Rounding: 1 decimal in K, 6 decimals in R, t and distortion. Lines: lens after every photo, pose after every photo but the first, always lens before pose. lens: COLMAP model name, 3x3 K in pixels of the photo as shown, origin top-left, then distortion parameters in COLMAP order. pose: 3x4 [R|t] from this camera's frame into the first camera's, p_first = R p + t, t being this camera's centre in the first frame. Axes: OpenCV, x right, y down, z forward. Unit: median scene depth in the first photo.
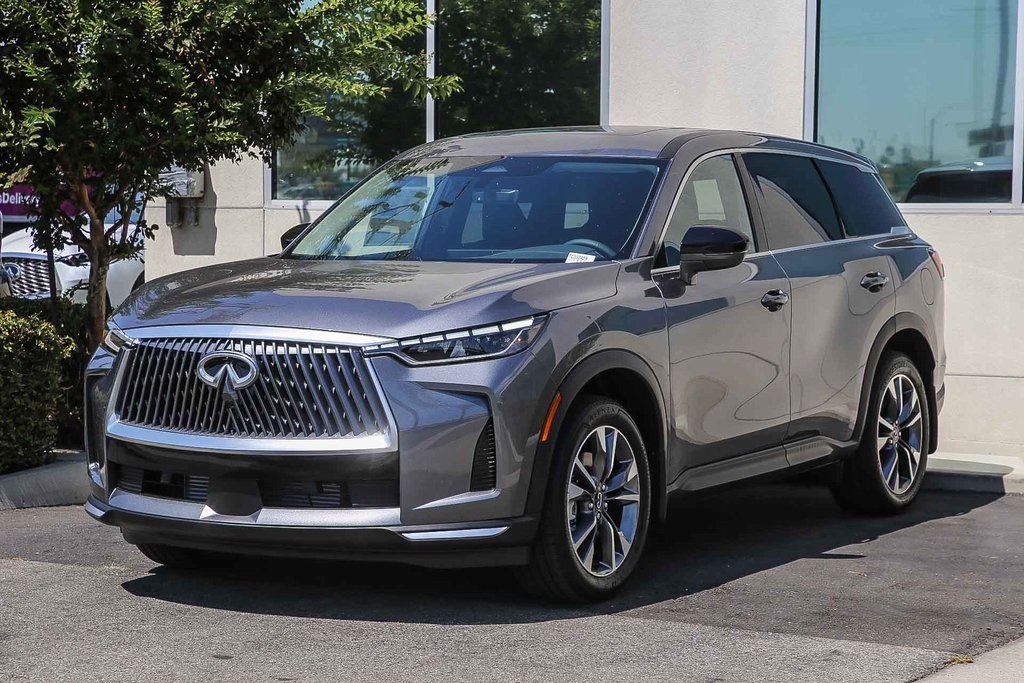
lens RADIAL K [[2706.7, 0, 474.6], [0, 2706.7, 363.9], [0, 0, 1]] dist [0.518912, 0.000000]
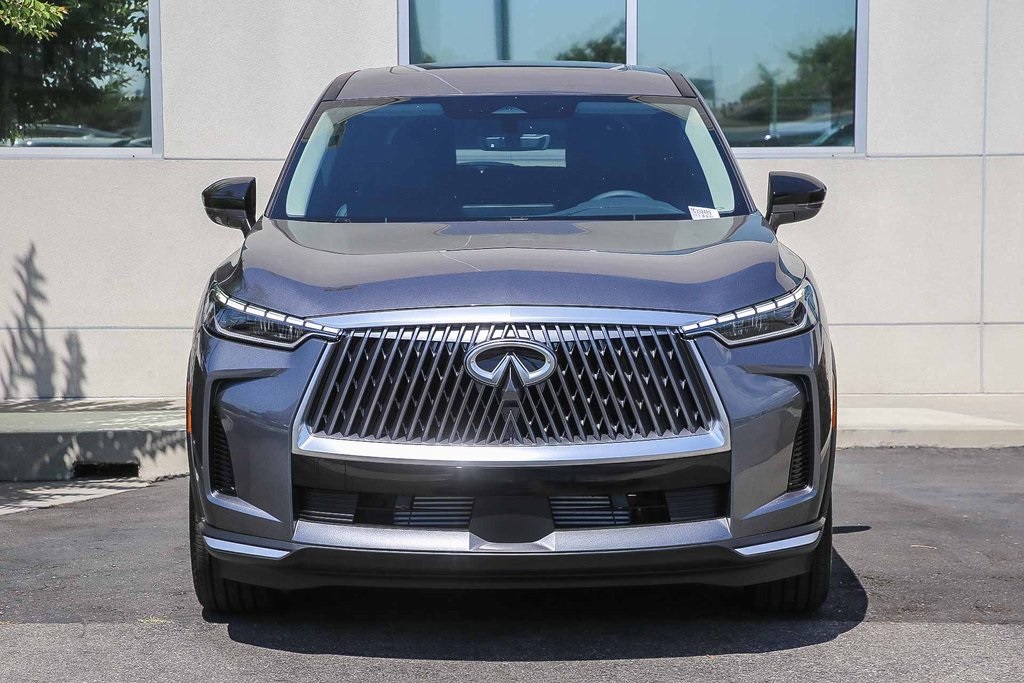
lens RADIAL K [[2537.5, 0, 509.8], [0, 2537.5, 338.1], [0, 0, 1]] dist [0.458908, 0.000000]
pose [[0.853961, -0.049277, 0.517998, -0.476823], [0.040519, 0.998780, 0.028216, -0.026083], [-0.518757, -0.003106, 0.854916, 0.358160]]
